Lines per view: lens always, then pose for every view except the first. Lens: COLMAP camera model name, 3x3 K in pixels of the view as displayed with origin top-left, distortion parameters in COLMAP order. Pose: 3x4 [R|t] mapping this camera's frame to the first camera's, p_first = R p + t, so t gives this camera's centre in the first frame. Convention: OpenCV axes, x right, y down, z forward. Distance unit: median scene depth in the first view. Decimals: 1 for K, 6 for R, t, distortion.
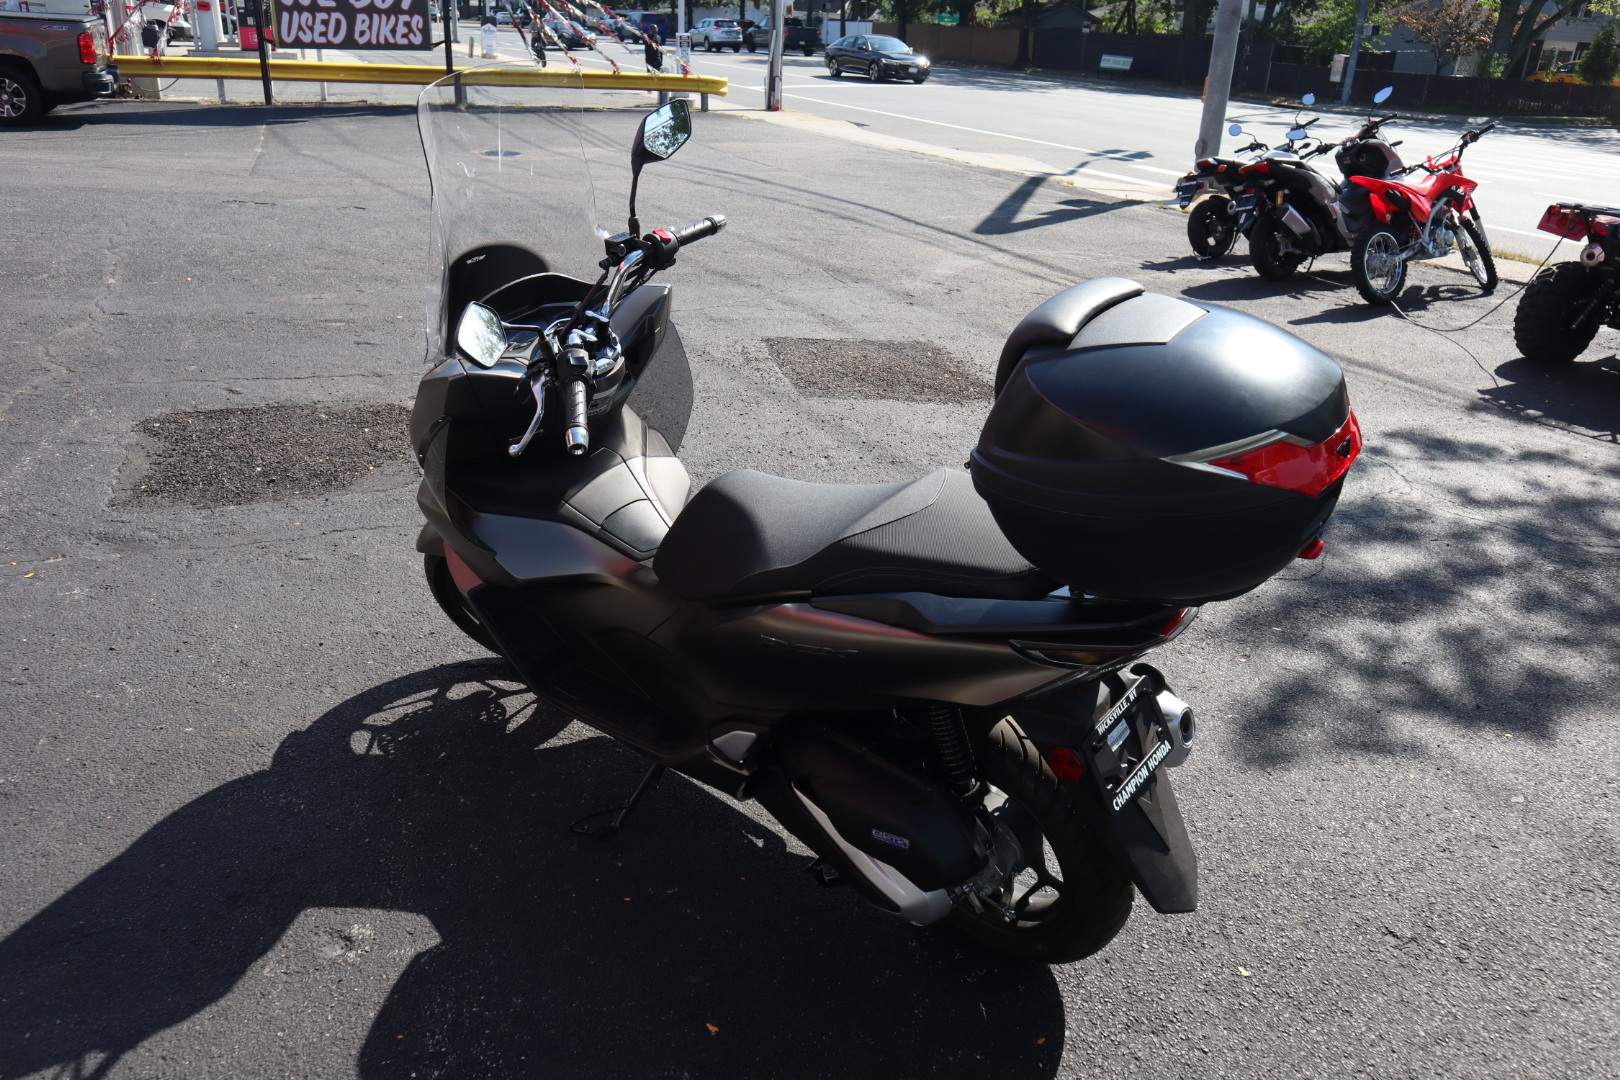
lens RADIAL K [[1236.8, 0, 793.0], [0, 1236.8, 552.6], [0, 0, 1]] dist [-0.087860, 0.075590]
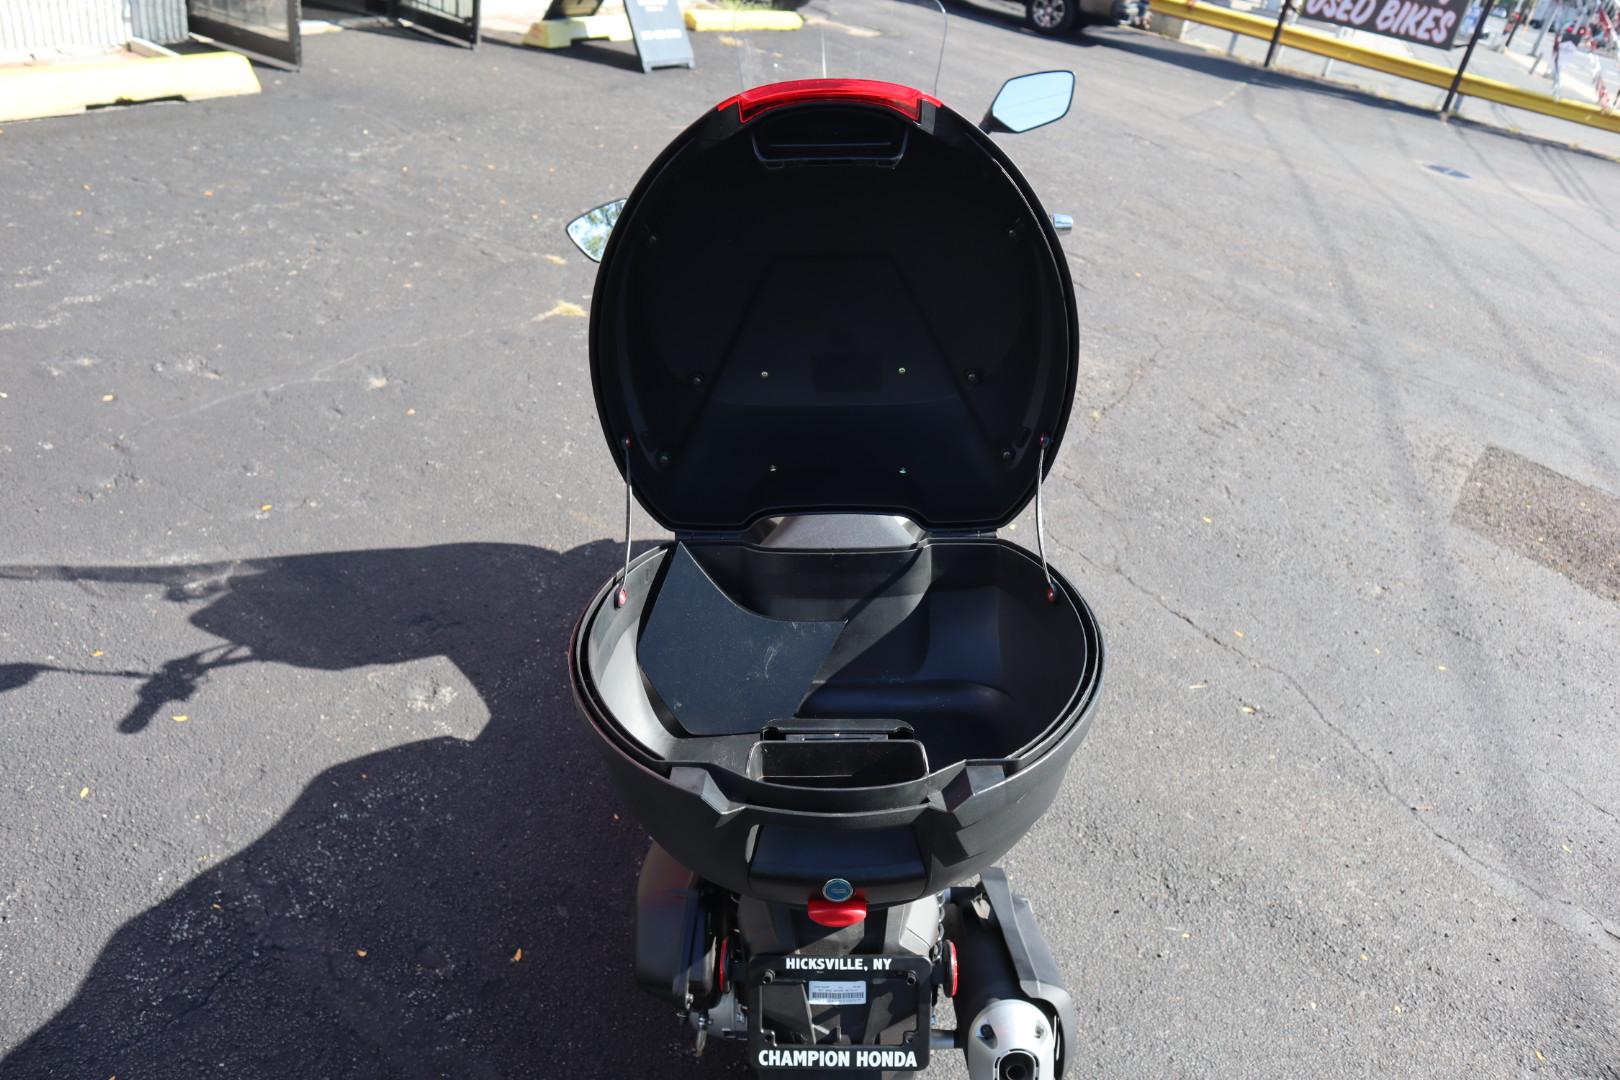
lens RADIAL K [[1138.6, 0, 802.1], [0, 1138.6, 537.7], [0, 0, 1]] dist [-0.062678, 0.023597]
pose [[0.641643, 0.457509, -0.615613, 0.092544], [-0.431981, 0.878777, 0.202839, -0.037685], [0.633787, 0.135783, 0.761497, 0.073253]]
